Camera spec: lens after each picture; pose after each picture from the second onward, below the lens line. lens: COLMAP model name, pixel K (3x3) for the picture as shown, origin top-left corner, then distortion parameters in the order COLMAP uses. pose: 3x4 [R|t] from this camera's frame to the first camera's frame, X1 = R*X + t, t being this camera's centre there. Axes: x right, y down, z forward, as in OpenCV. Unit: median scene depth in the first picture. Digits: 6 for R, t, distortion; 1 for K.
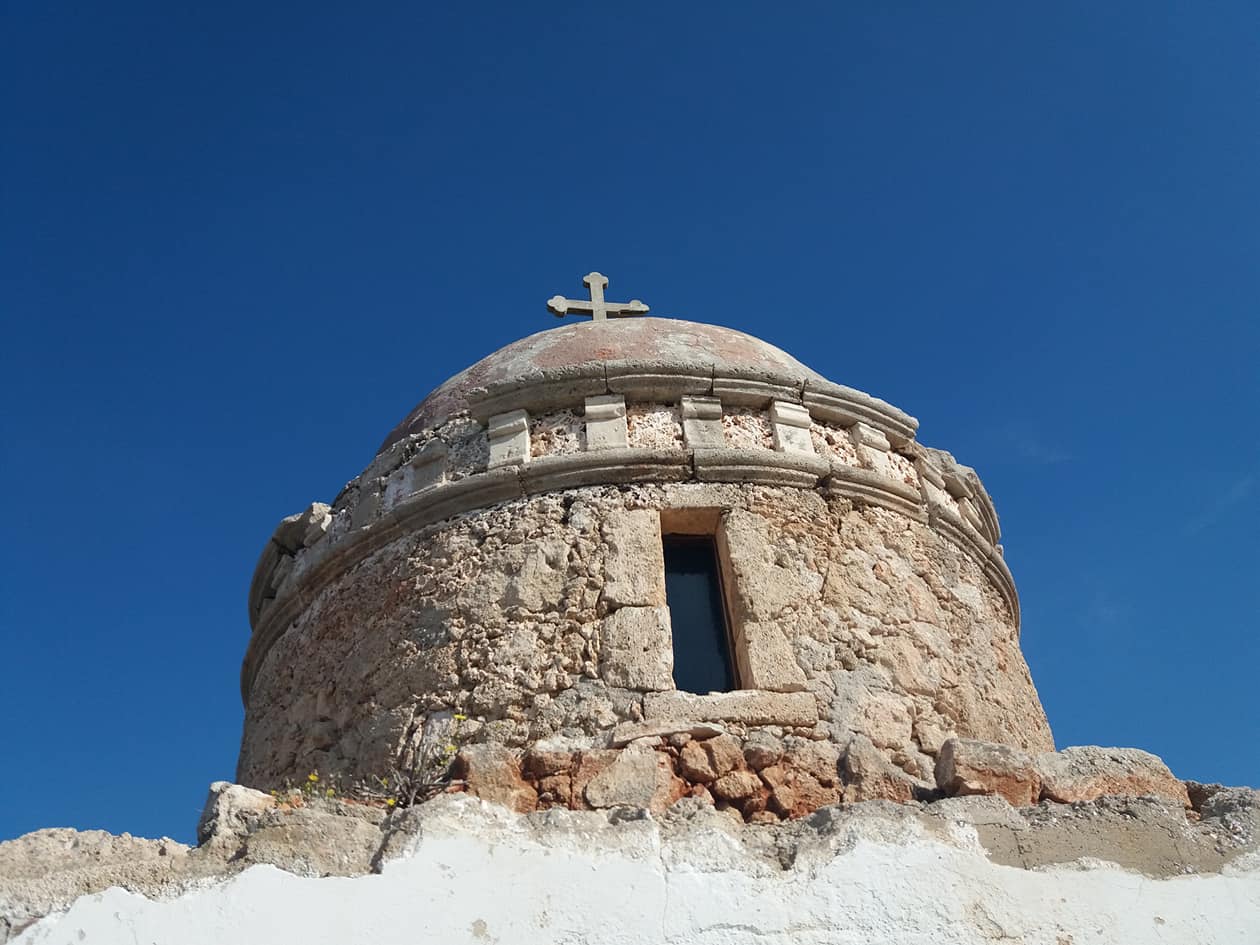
lens RADIAL K [[1039.9, 0, 639.8], [0, 1039.9, 452.0], [0, 0, 1]] dist [0.188701, -0.440311]
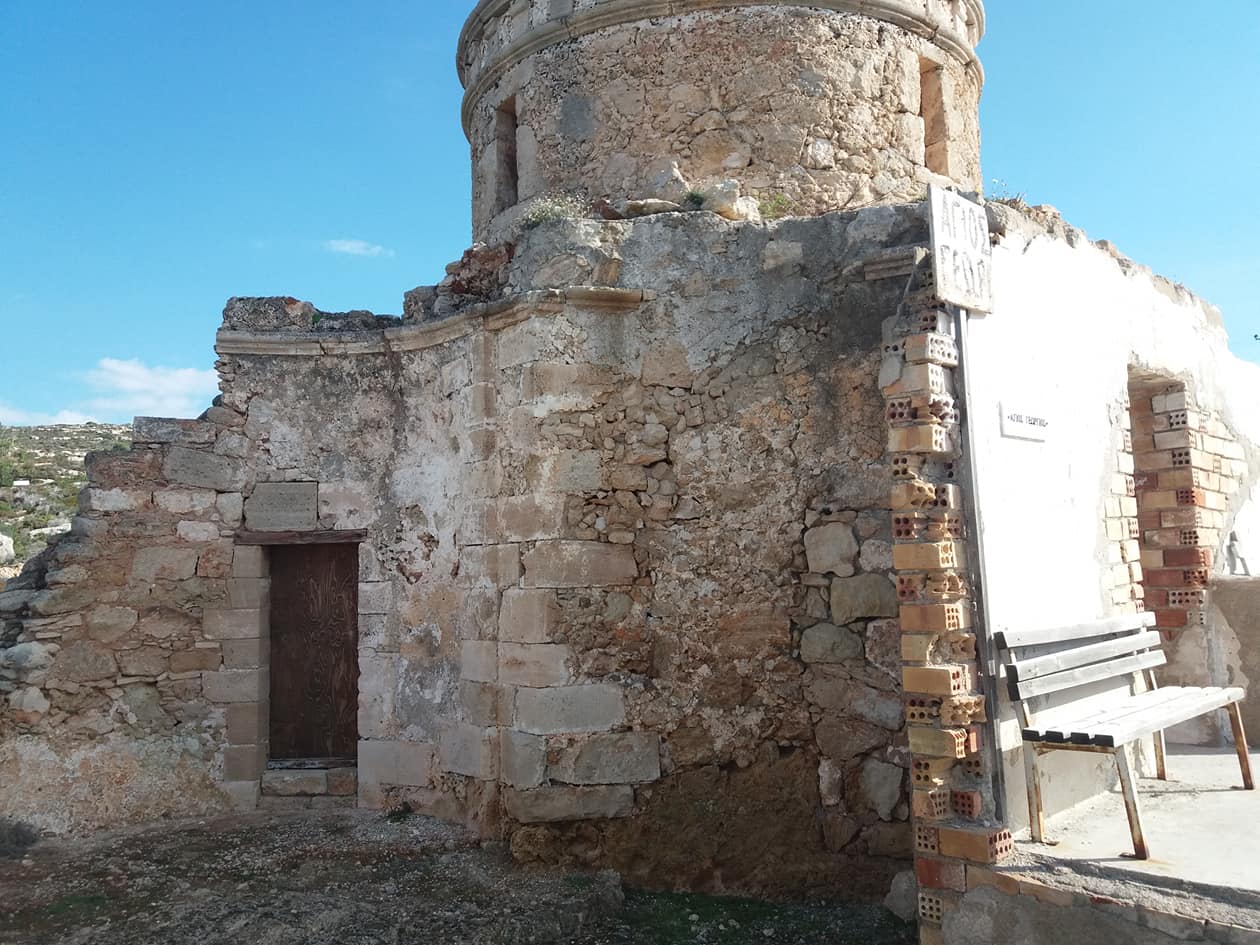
lens RADIAL K [[1039.9, 0, 639.8], [0, 1039.9, 452.0], [0, 0, 1]] dist [0.188701, -0.440311]
pose [[0.798560, 0.119001, 0.590034, -1.301679], [-0.415636, 0.818052, 0.397540, 0.087472], [-0.435371, -0.562699, 0.702725, -0.387551]]
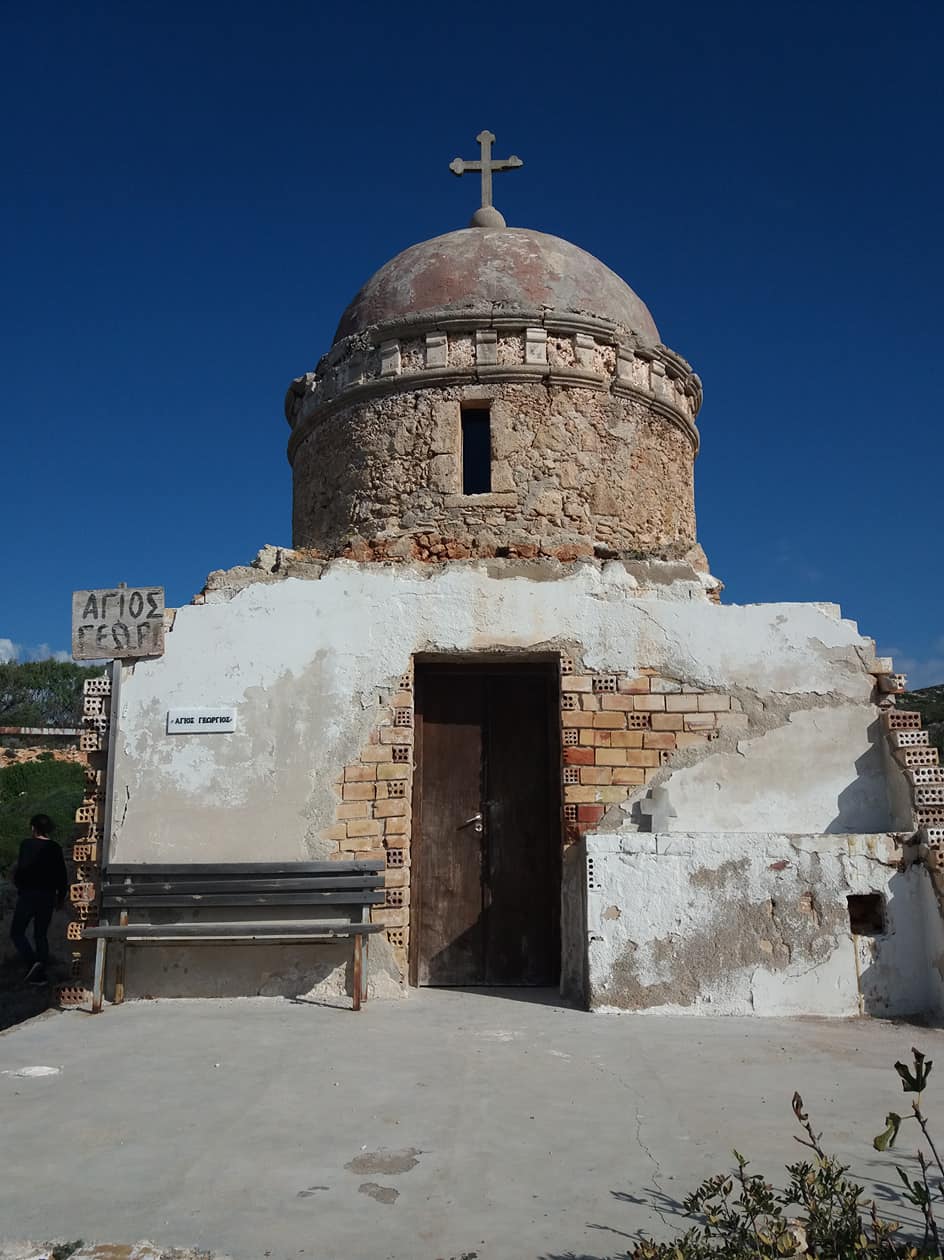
lens RADIAL K [[1039.9, 0, 490.9], [0, 1039.9, 658.5], [0, 0, 1]] dist [0.188701, -0.440311]
pose [[0.981332, 0.033589, -0.189365, 0.500529], [0.068741, 0.858326, 0.508480, -0.571377], [0.179616, -0.512005, 0.839993, -1.023483]]
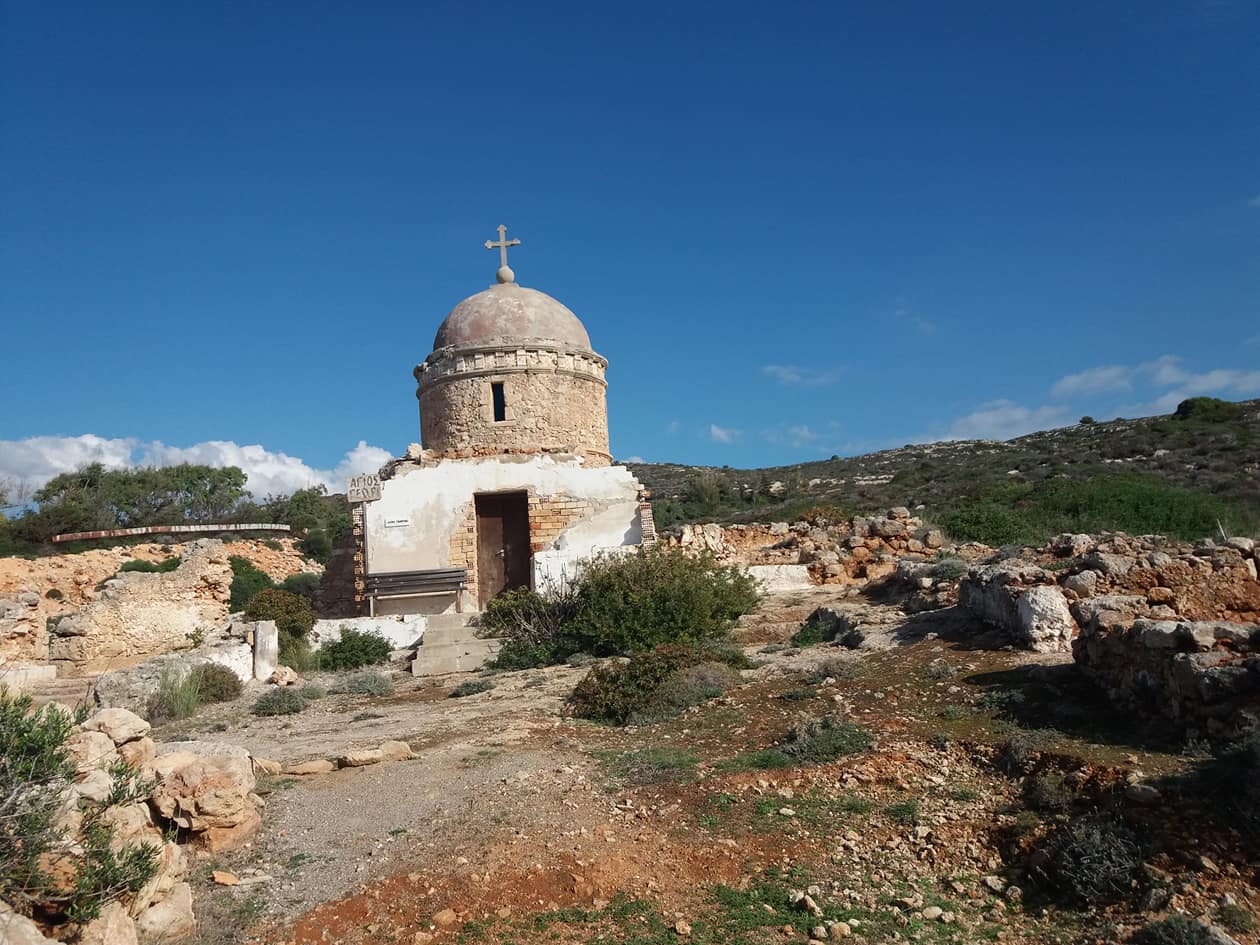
lens RADIAL K [[1103.6, 0, 683.5], [0, 1103.6, 480.2], [0, 0, 1]] dist [0.152420, -0.002226]
pose [[0.991577, -0.013447, -0.128821, 1.642721], [0.083740, 0.825319, 0.558423, -2.491015], [0.098810, -0.564507, 0.819493, -3.595427]]
